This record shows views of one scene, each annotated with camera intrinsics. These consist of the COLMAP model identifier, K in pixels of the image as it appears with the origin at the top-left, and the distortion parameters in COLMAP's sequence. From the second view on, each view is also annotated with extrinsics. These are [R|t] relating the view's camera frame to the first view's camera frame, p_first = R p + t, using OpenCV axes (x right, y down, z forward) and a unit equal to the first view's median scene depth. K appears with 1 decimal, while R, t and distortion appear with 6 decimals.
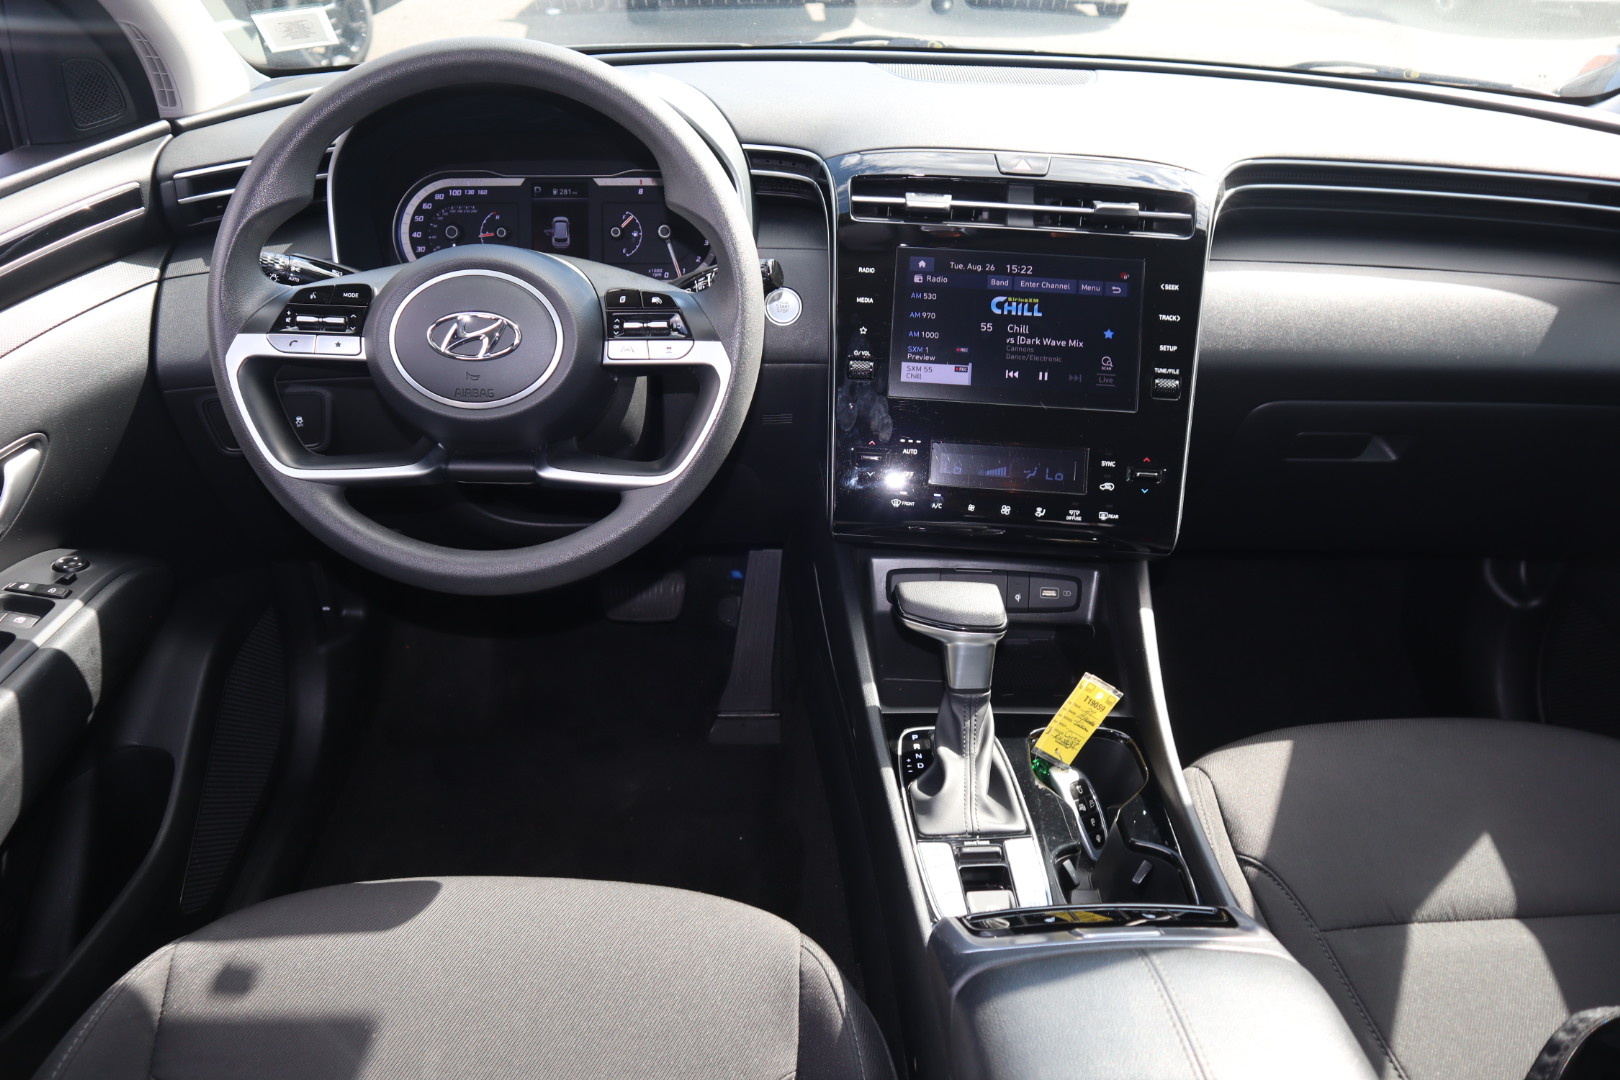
lens RADIAL K [[1242.1, 0, 825.7], [0, 1242.1, 549.3], [0, 0, 1]] dist [-0.130594, 0.100470]
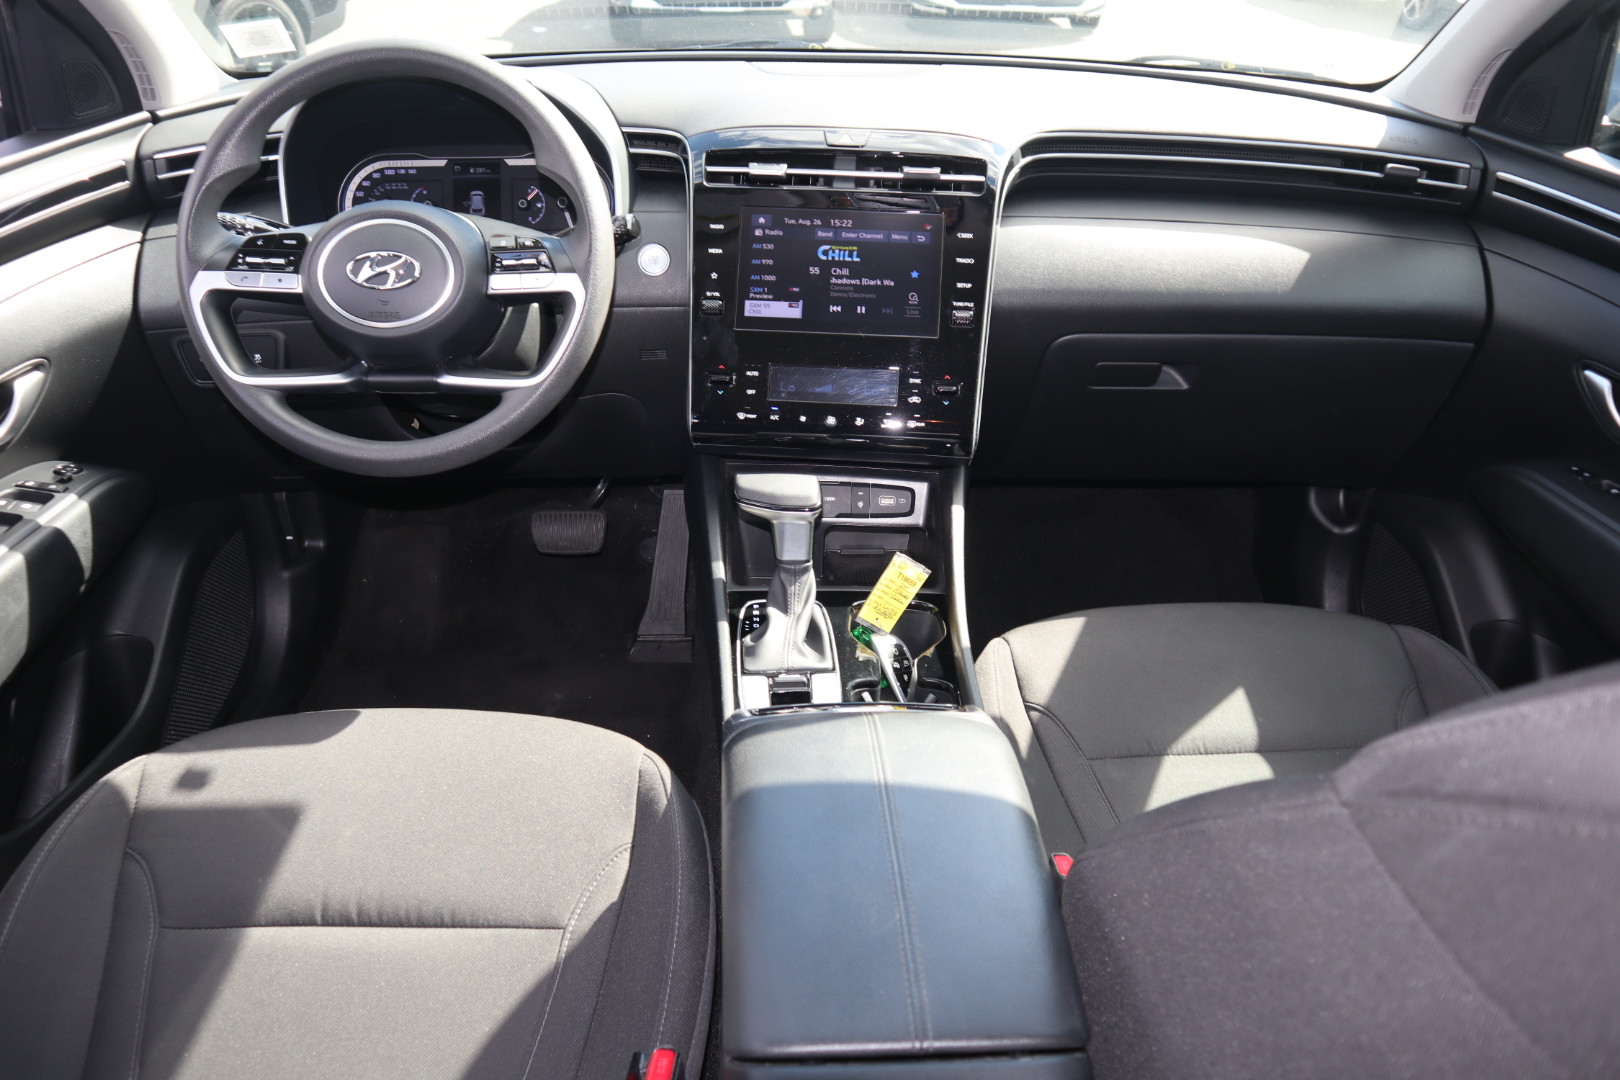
lens RADIAL K [[1242.1, 0, 820.4], [0, 1242.1, 544.7], [0, 0, 1]] dist [-0.130594, 0.100470]
pose [[0.999964, -0.007904, -0.003000, 0.138828], [0.007856, 0.999846, -0.015671, 0.110483], [0.003123, 0.015647, 0.999873, -0.215916]]
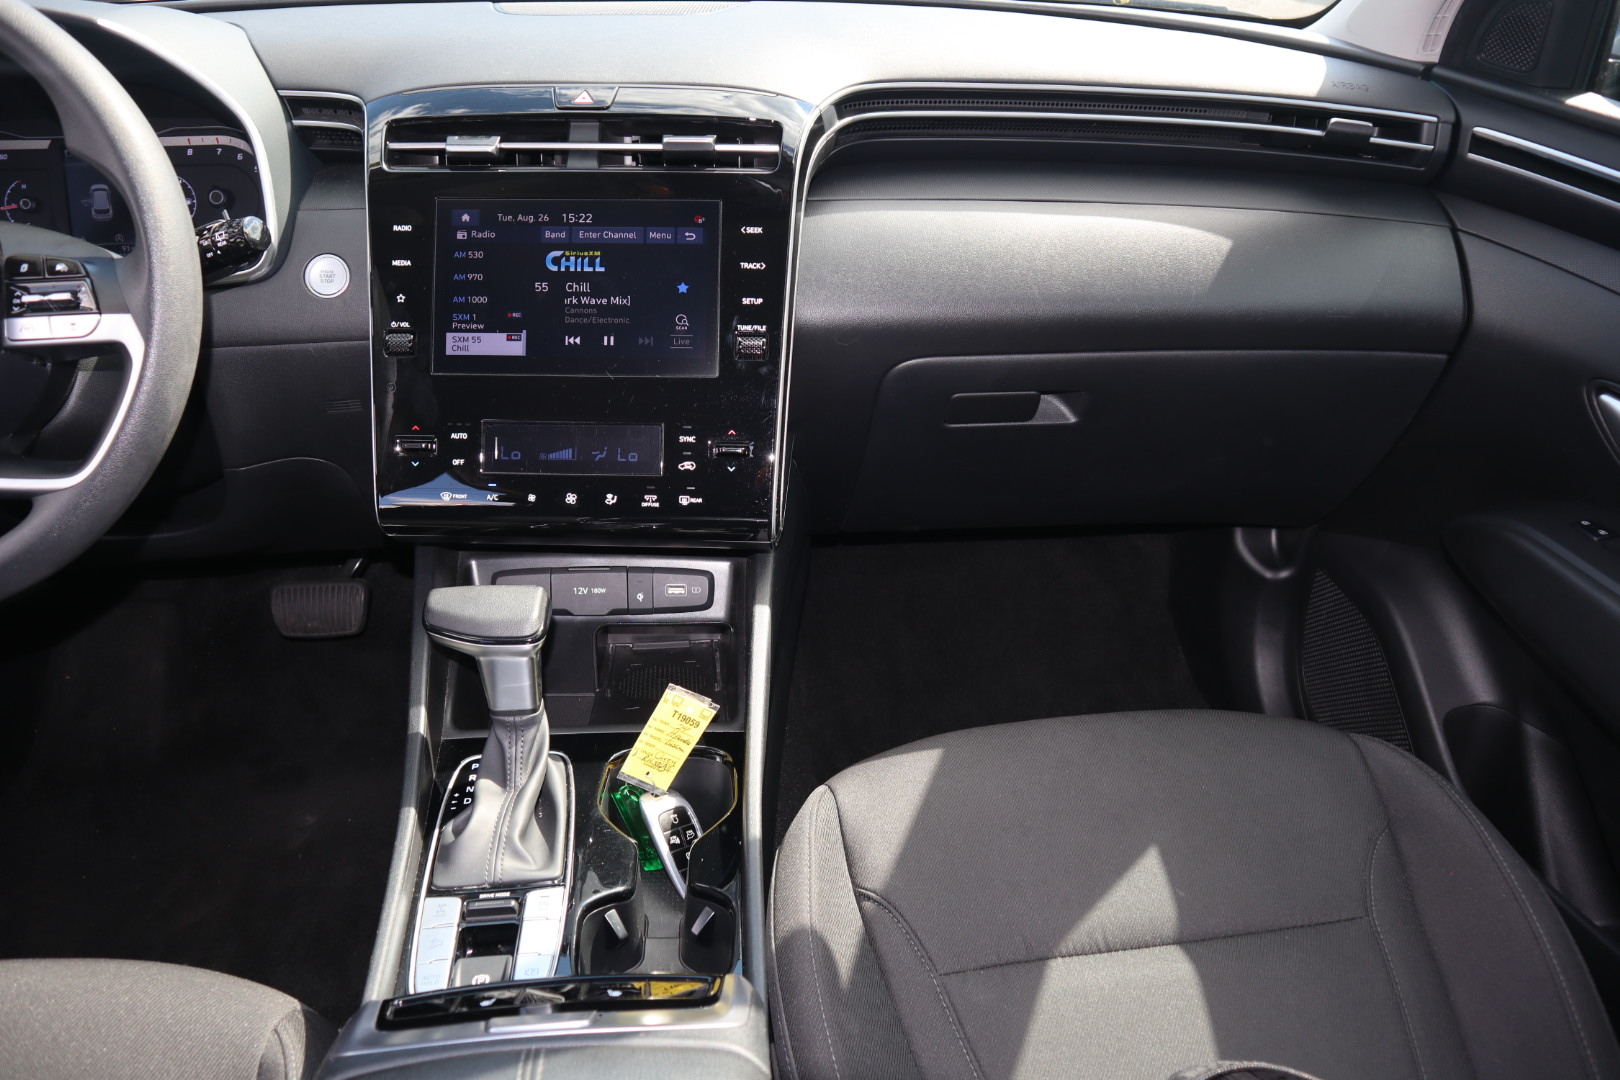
lens RADIAL K [[1242.1, 0, 823.8], [0, 1242.1, 553.1], [0, 0, 1]] dist [-0.130594, 0.100470]
pose [[0.997036, -0.045022, 0.062391, 0.267293], [0.044323, 0.998939, 0.012536, 0.003092], [-0.062889, -0.009734, 0.997973, 0.134526]]
